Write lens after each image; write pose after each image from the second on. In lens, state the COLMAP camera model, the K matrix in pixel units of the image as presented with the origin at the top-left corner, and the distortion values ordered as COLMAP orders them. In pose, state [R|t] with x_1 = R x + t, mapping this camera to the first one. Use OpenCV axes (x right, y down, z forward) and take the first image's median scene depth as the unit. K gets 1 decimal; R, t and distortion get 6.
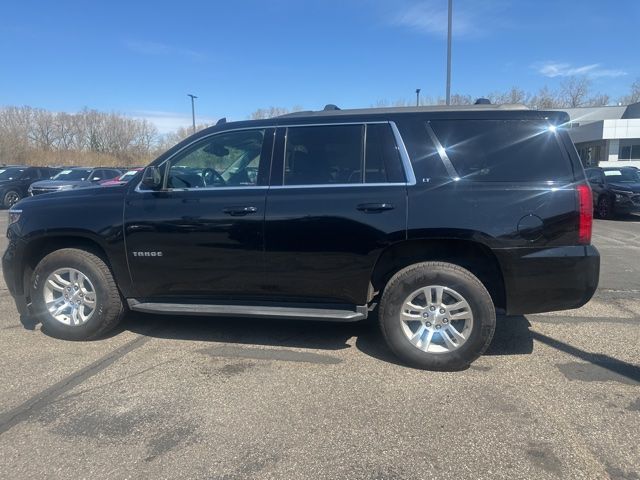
lens RADIAL K [[451.0, 0, 324.3], [0, 451.0, 240.3], [0, 0, 1]] dist [0.029718, -0.037421]
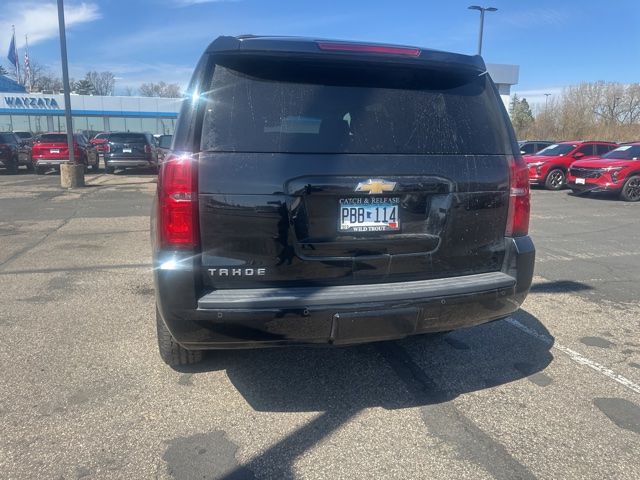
lens RADIAL K [[455.3, 0, 323.7], [0, 455.3, 240.6], [0, 0, 1]] dist [0.002727, -0.004875]
pose [[0.446664, 0.191490, -0.873970, 1.136212], [-0.146220, 0.979318, 0.139843, -0.114654], [0.882673, 0.065329, 0.465426, 0.828198]]
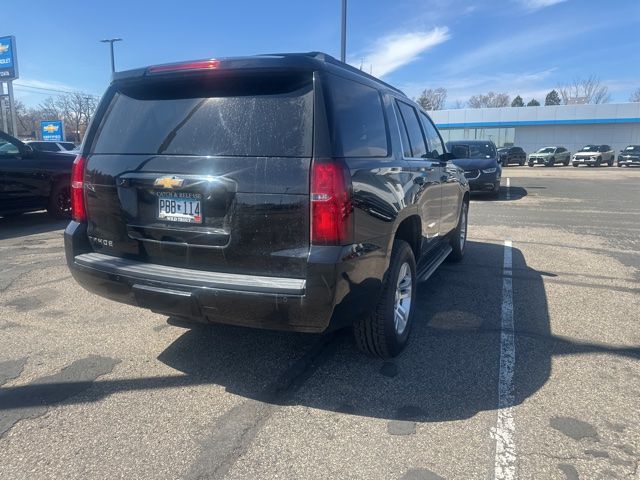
lens RADIAL K [[452.7, 0, 321.0], [0, 452.7, 238.7], [0, 0, 1]] dist [0.003916, -0.004572]
pose [[-0.227806, 0.183403, -0.956278, 1.265645], [-0.145648, 0.964633, 0.219702, -0.217171], [0.962752, 0.189329, -0.193037, 1.550742]]
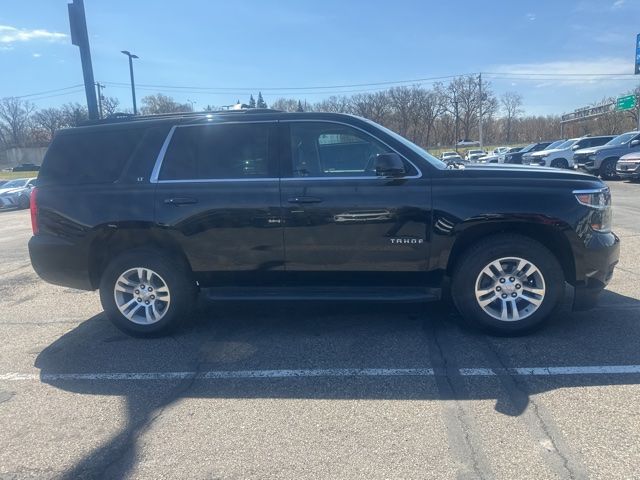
lens RADIAL K [[447.9, 0, 322.0], [0, 447.9, 240.1], [0, 0, 1]] dist [0.043475, -0.052861]
pose [[-0.996271, 0.070860, -0.049233, -0.055759], [0.052150, 0.949078, 0.310696, -0.387687], [0.068742, 0.306970, -0.949233, 2.641912]]
